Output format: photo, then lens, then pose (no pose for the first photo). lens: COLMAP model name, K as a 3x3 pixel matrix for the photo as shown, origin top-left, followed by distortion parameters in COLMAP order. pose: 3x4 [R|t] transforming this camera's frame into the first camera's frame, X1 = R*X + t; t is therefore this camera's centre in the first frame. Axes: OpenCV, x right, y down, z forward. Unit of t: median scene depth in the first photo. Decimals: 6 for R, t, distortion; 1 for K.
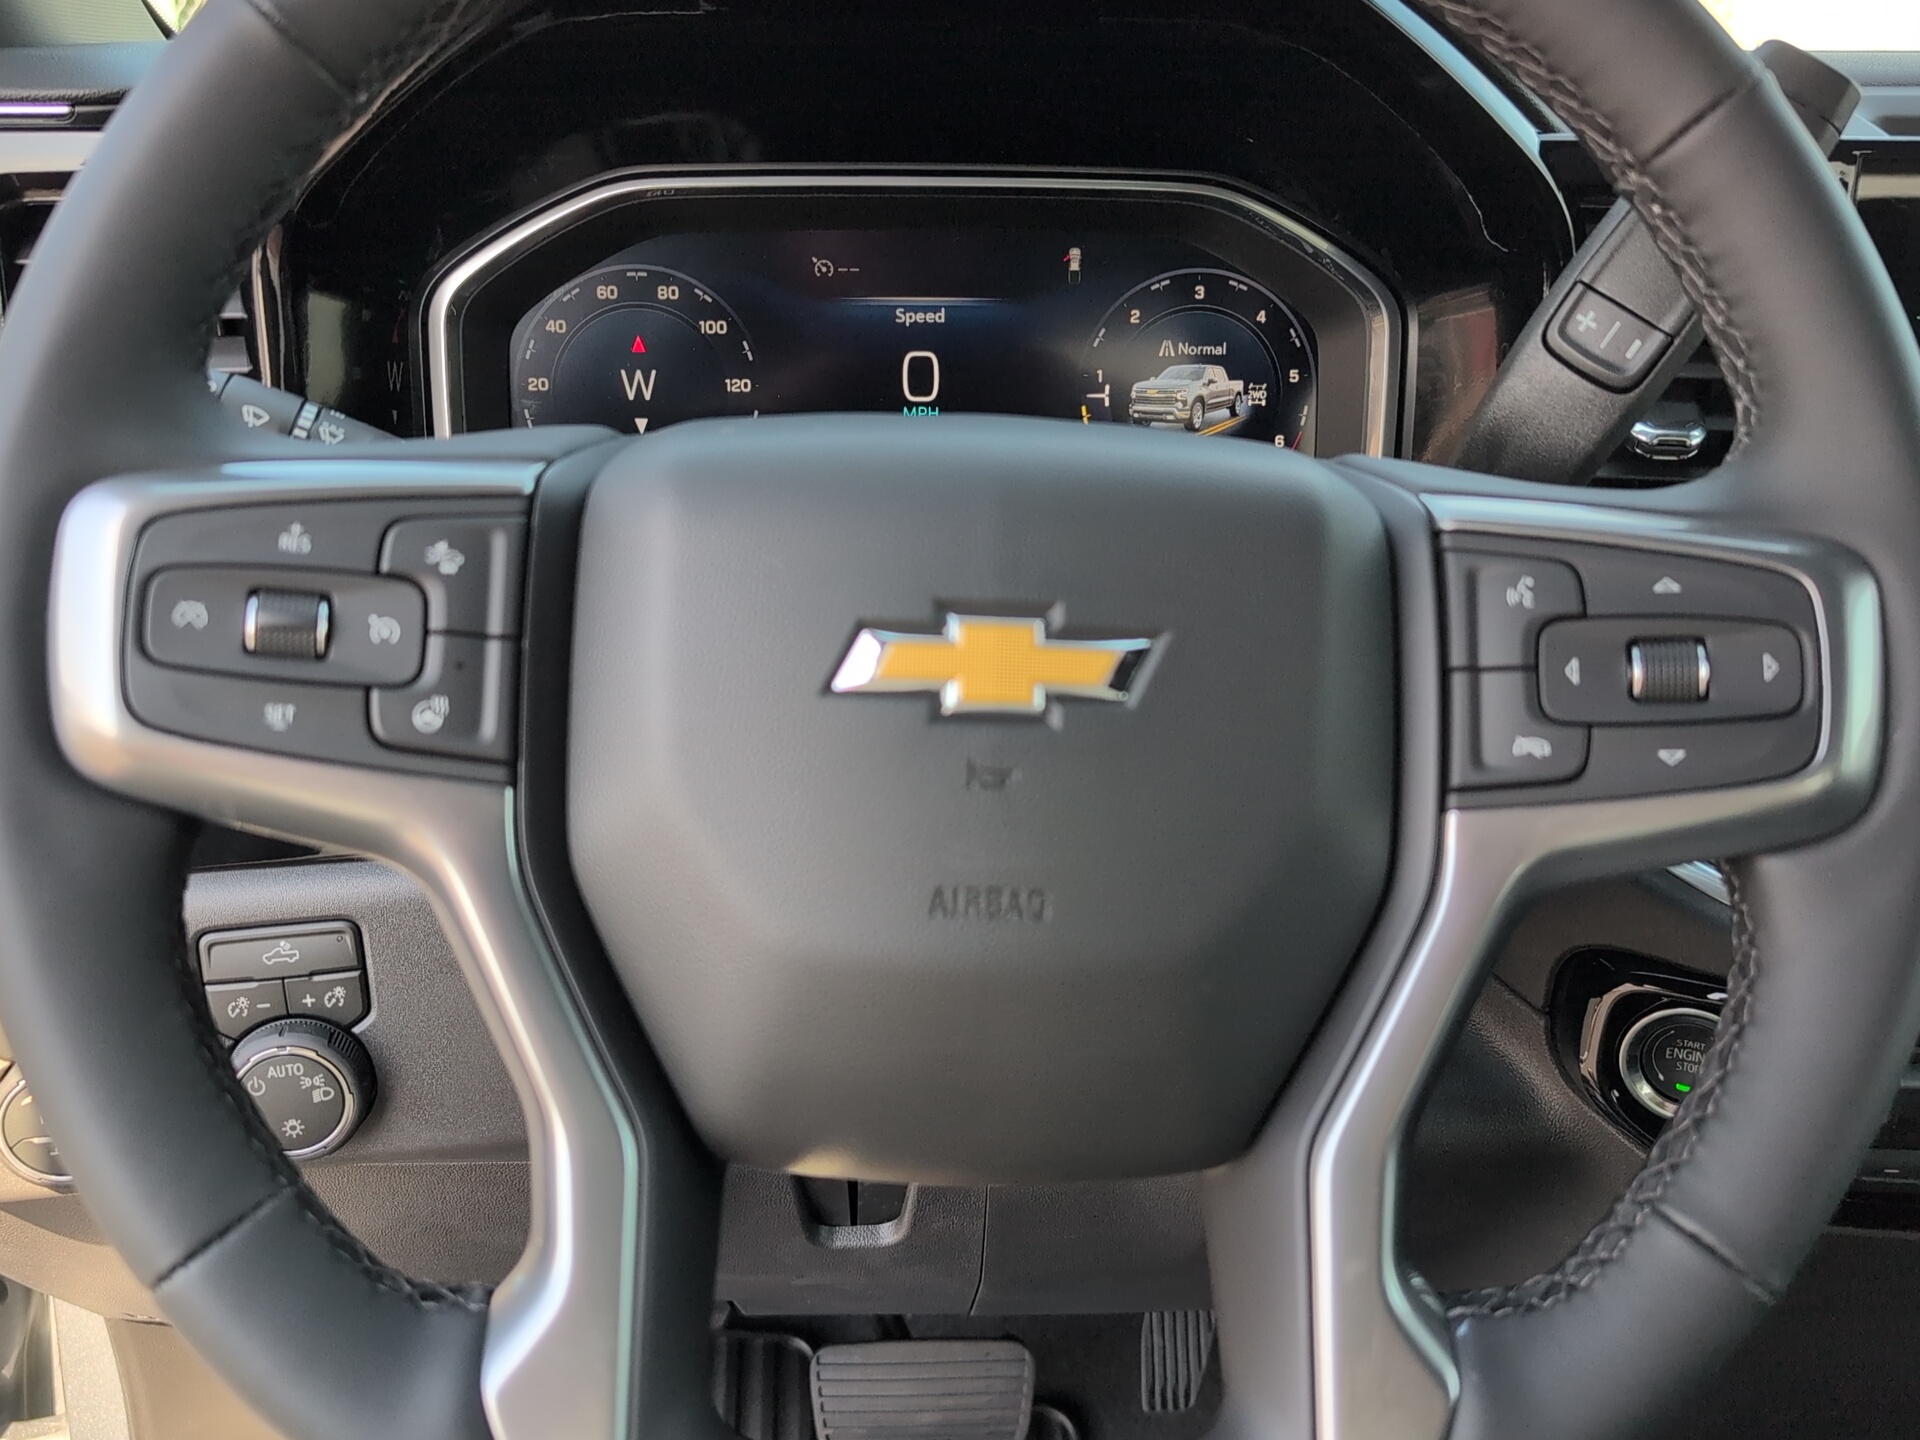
lens RADIAL K [[1623.2, 0, 971.7], [0, 1623.2, 721.5], [0, 0, 1]] dist [0.008155, -0.073268]
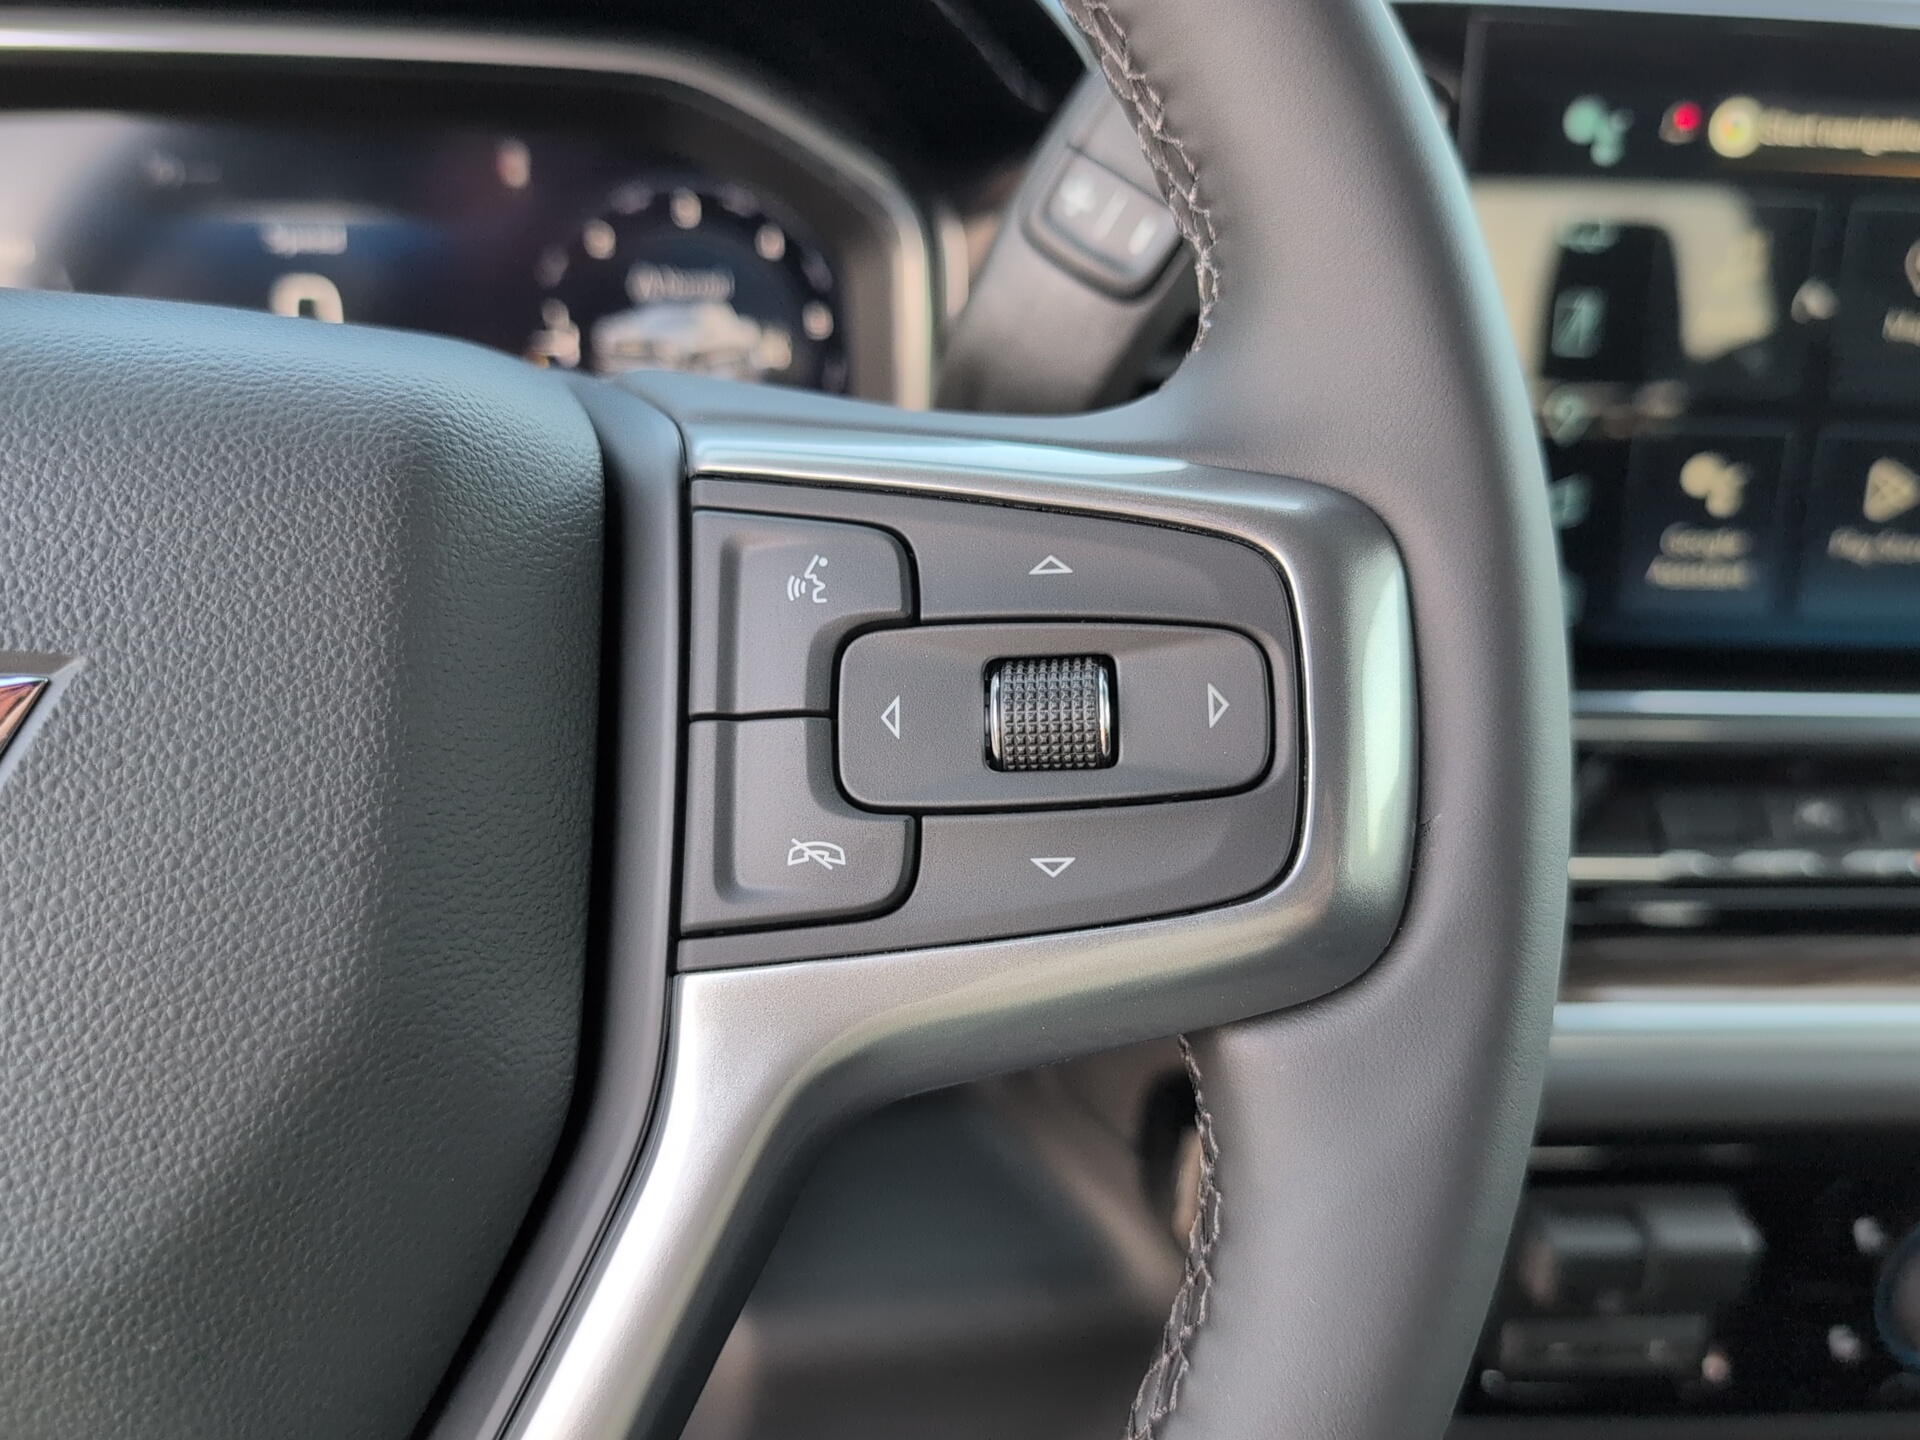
lens RADIAL K [[1653.4, 0, 952.6], [0, 1653.4, 715.6], [0, 0, 1]] dist [-0.030889, 0.016446]
pose [[0.993021, -0.022017, 0.115863, 0.316911], [0.024144, 0.999564, -0.016990, -0.020819], [-0.115439, 0.019669, 0.993120, 0.412795]]
